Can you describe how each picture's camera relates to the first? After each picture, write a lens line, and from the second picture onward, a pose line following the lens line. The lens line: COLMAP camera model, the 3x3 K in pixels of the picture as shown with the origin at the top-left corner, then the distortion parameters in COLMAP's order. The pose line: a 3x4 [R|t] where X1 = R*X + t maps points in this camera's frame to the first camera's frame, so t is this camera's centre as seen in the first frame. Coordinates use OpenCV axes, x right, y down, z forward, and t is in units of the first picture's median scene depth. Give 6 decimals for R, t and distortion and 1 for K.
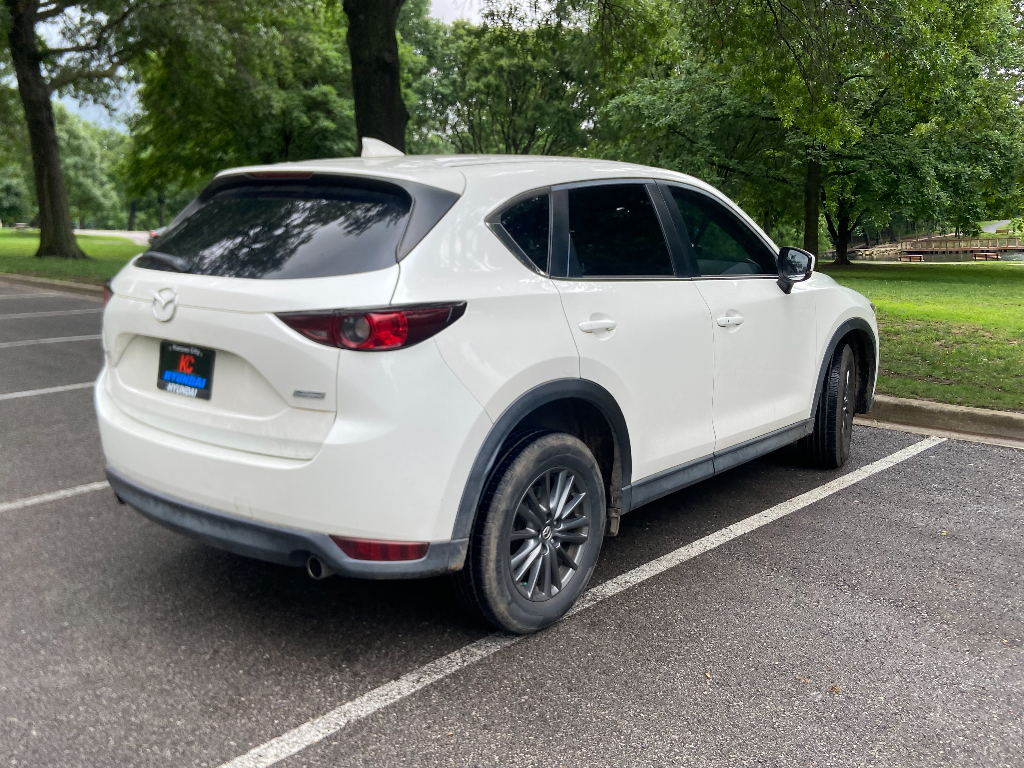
lens RADIAL K [[937.4, 0, 511.6], [0, 937.4, 389.2], [0, 0, 1]] dist [0.057122, 0.000000]
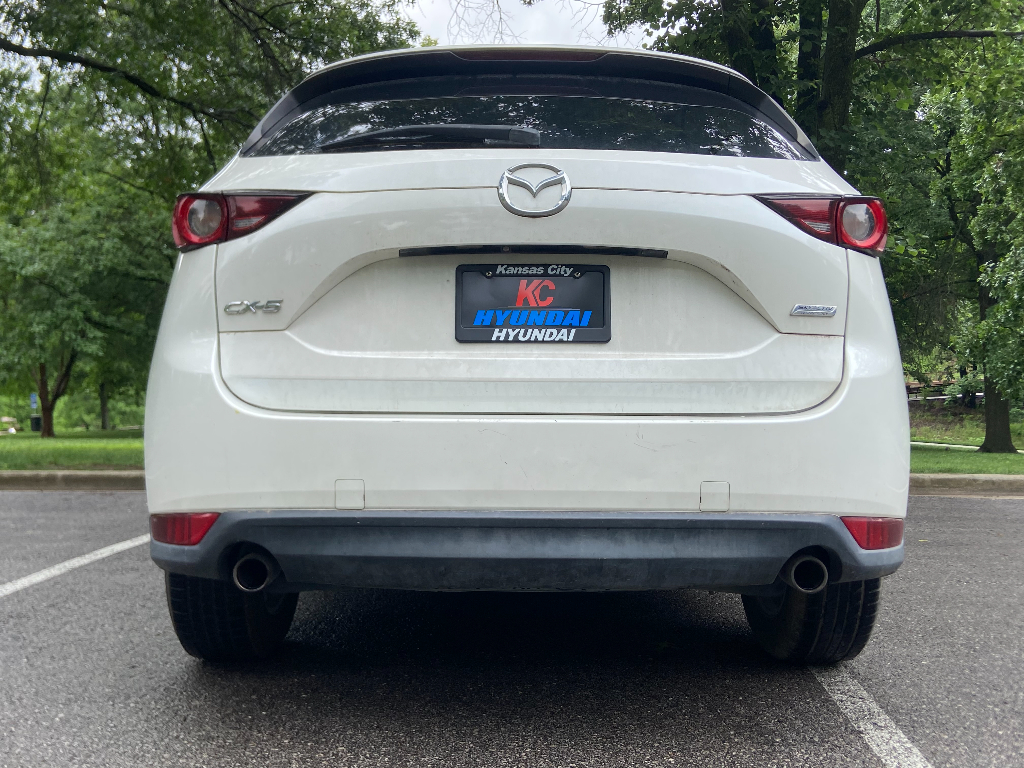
lens RADIAL K [[937.4, 0, 508.1], [0, 937.4, 393.5], [0, 0, 1]] dist [0.057122, 0.000000]
pose [[0.766827, -0.006551, 0.641821, -0.734947], [0.123157, 0.982870, -0.137112, 0.116450], [-0.629928, 0.184186, 0.754497, 0.548802]]
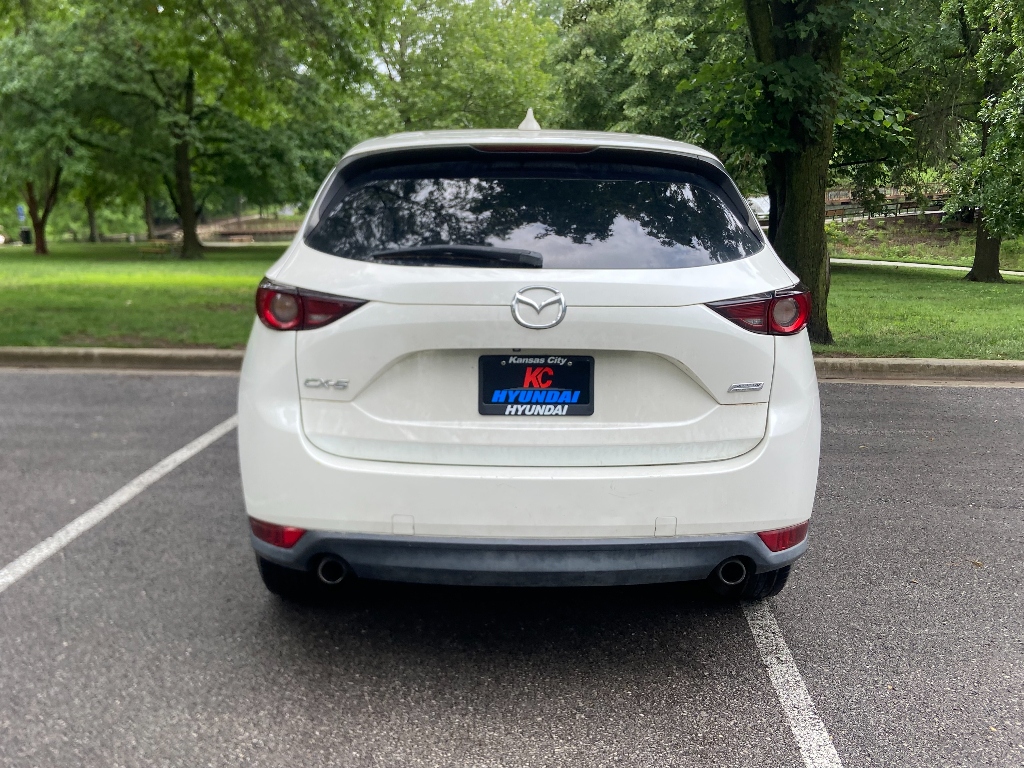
lens RADIAL K [[937.4, 0, 506.4], [0, 937.4, 396.9], [0, 0, 1]] dist [0.057122, 0.000000]
pose [[0.763498, -0.135955, 0.631338, -0.864208], [0.119629, 0.990445, 0.068615, -0.068121], [-0.634634, 0.023139, 0.772466, 0.378242]]
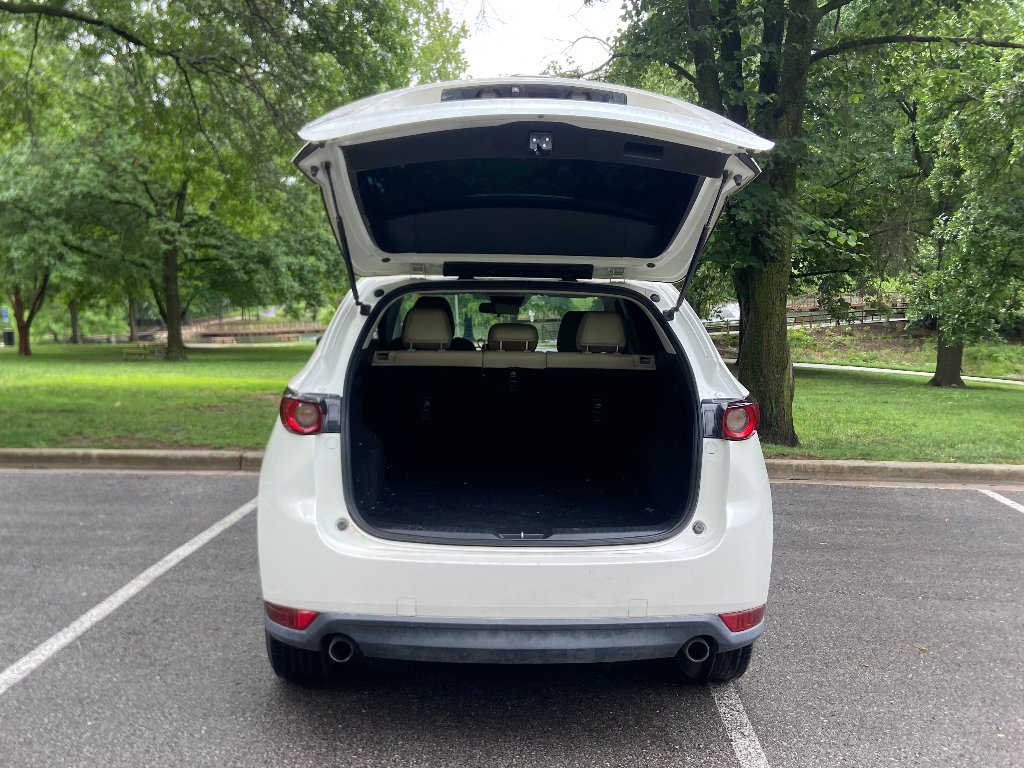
lens RADIAL K [[937.4, 0, 507.3], [0, 937.4, 394.6], [0, 0, 1]] dist [0.057122, 0.000000]
pose [[0.748290, -0.063112, 0.660362, -0.955828], [0.116291, 0.992529, -0.036917, -0.074270], [-0.653099, 0.104419, 0.750039, 0.288398]]
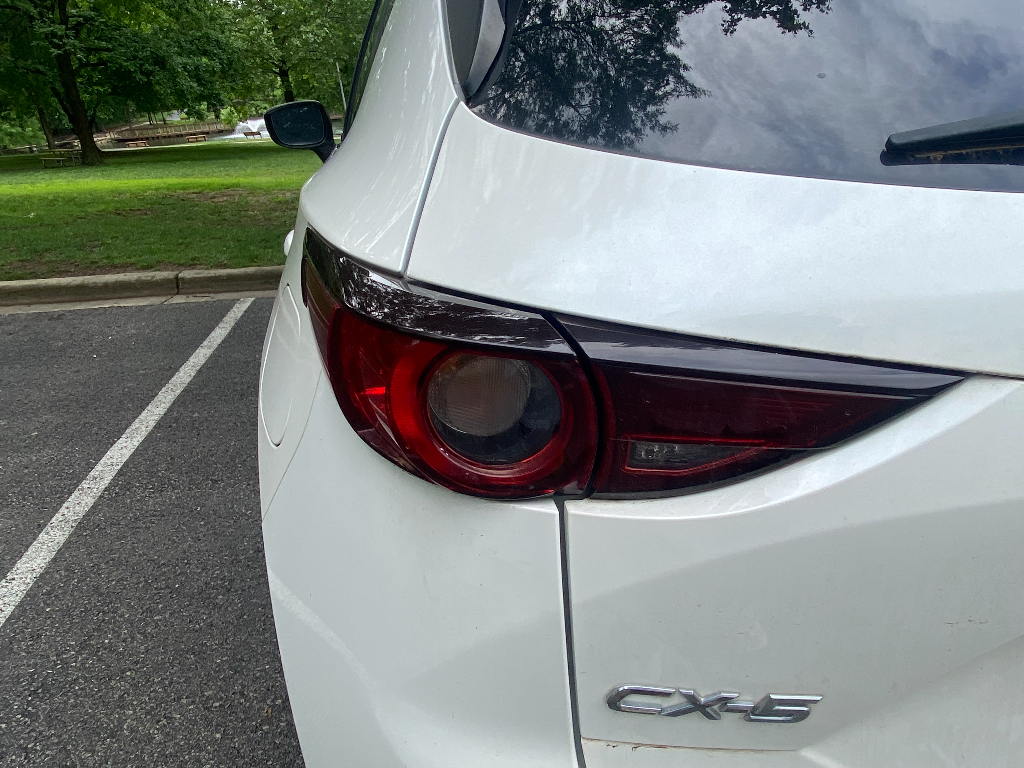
lens RADIAL K [[693.1, 0, 531.6], [0, 693.1, 389.3], [0, 0, 1]] dist [0.014047, -0.019668]
pose [[0.600265, -0.333973, 0.726735, -0.578075], [0.179117, 0.941699, 0.284814, -0.154500], [-0.779486, -0.040794, 0.625089, 1.042361]]
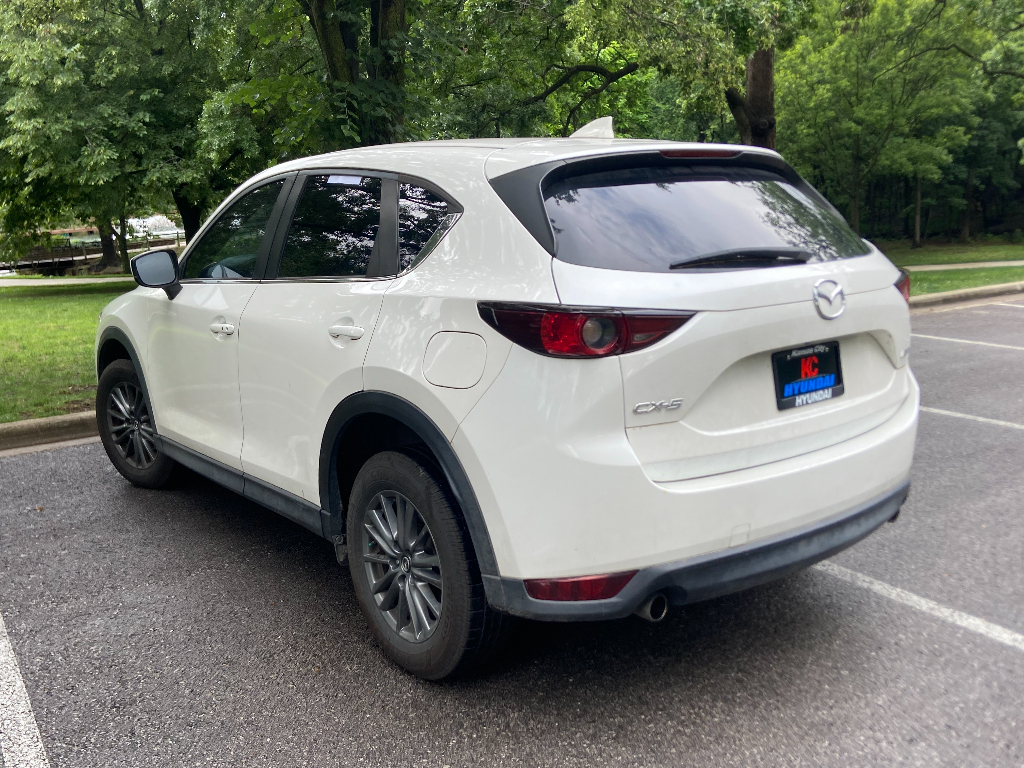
lens RADIAL K [[937.4, 0, 500.7], [0, 937.4, 385.0], [0, 0, 1]] dist [0.057122, 0.000000]
pose [[0.226233, -0.200370, 0.953242, -1.214349], [0.223193, 0.963242, 0.149501, -0.200099], [-0.948158, 0.178935, 0.262639, 1.021431]]
